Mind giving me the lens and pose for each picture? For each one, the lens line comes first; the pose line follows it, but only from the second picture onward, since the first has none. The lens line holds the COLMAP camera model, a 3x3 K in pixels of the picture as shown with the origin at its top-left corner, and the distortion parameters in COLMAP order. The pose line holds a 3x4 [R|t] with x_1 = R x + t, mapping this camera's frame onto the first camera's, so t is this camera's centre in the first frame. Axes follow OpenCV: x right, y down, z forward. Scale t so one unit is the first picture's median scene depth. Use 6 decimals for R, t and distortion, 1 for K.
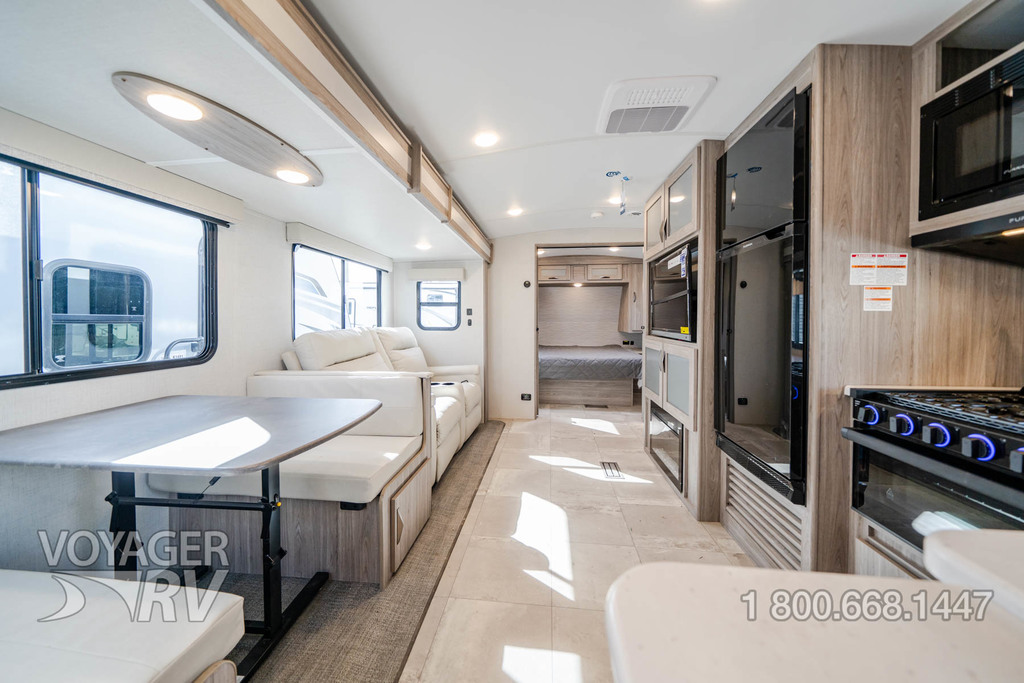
lens RADIAL K [[362.4, 0, 509.0], [0, 362.4, 323.5], [0, 0, 1]] dist [0.000624, 0.000053]
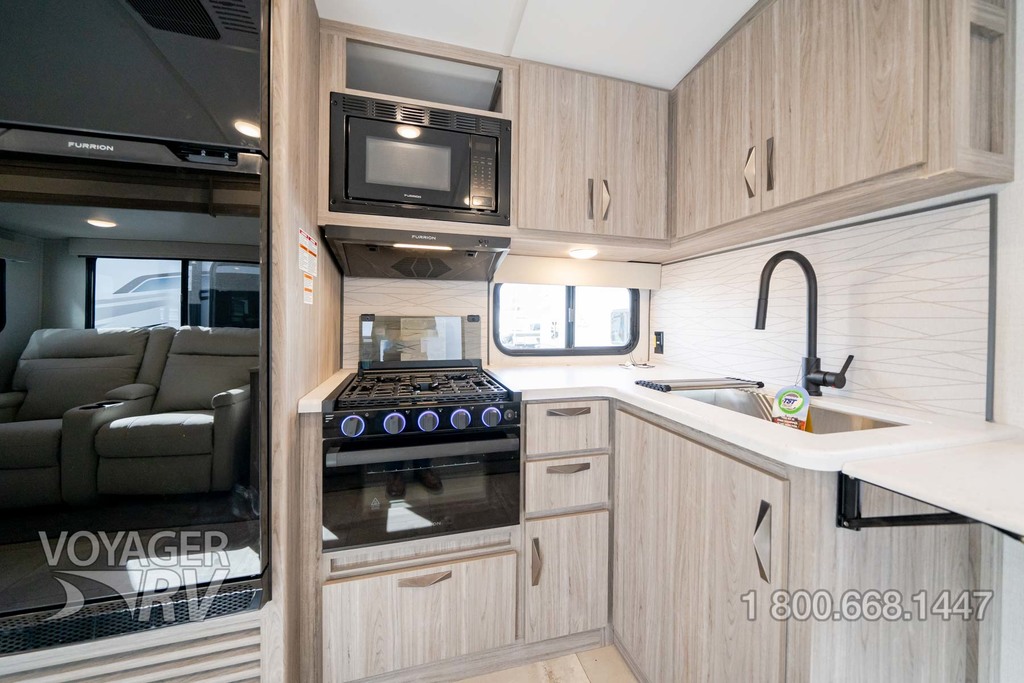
lens RADIAL K [[362.4, 0, 509.0], [0, 362.4, 323.5], [0, 0, 1]] dist [0.000624, 0.000053]
pose [[-0.354116, -0.013623, 0.935102, 0.070345], [0.003426, 0.999868, 0.015864, -0.000844], [-0.935195, 0.008822, -0.354023, 0.919293]]
